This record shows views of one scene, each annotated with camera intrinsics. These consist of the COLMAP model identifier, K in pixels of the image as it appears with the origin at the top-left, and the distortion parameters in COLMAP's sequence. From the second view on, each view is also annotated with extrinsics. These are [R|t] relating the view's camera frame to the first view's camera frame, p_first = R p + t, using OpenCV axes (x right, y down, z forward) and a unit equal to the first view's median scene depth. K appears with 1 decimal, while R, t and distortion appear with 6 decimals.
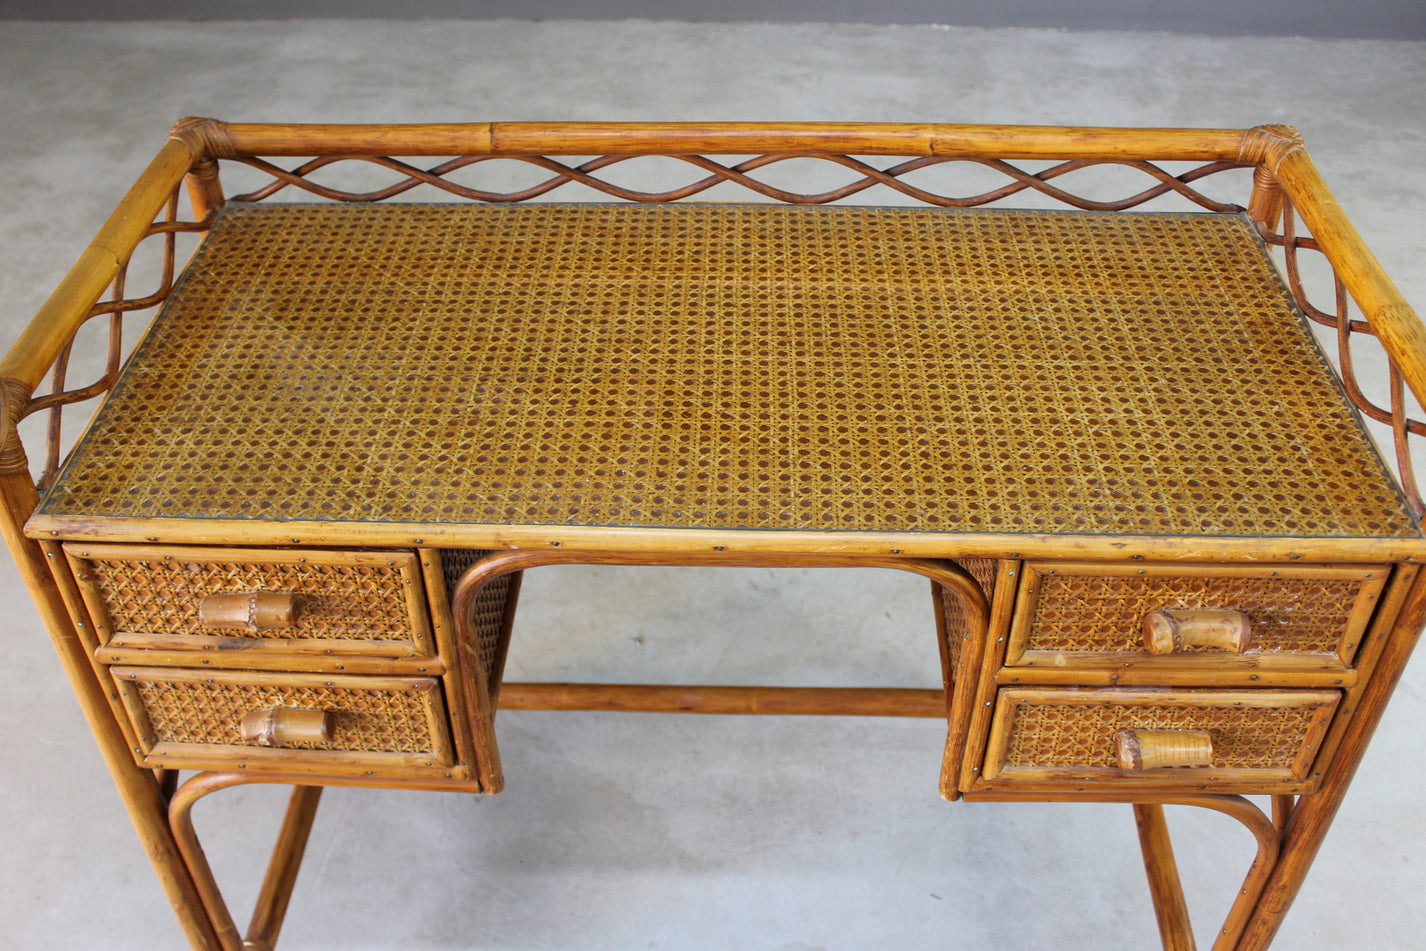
lens RADIAL K [[1390.3, 0, 713.0], [0, 1390.3, 475.5], [0, 0, 1]] dist [-0.136836, 0.147651]
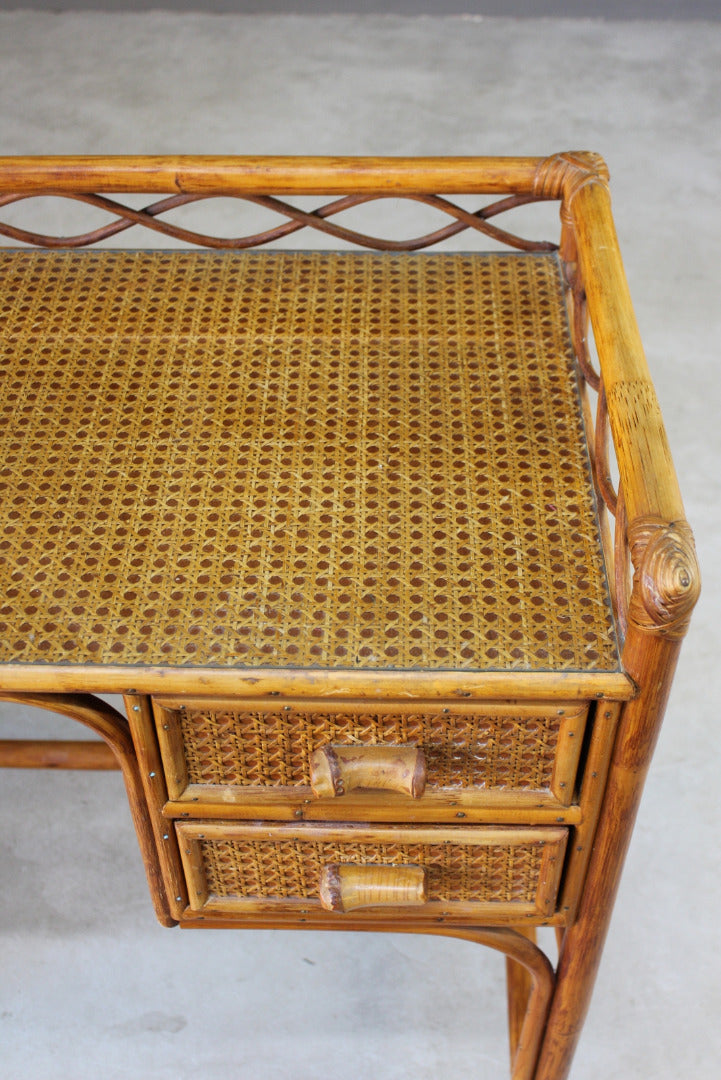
lens RADIAL K [[1320.4, 0, 360.5], [0, 1320.4, 563.4], [0, 0, 1]] dist [-0.052435, 0.004207]
pose [[0.999933, -0.003978, 0.010850, 0.191966], [0.003060, 0.996513, 0.083377, -0.048222], [-0.011143, -0.083338, 0.996459, 0.104768]]
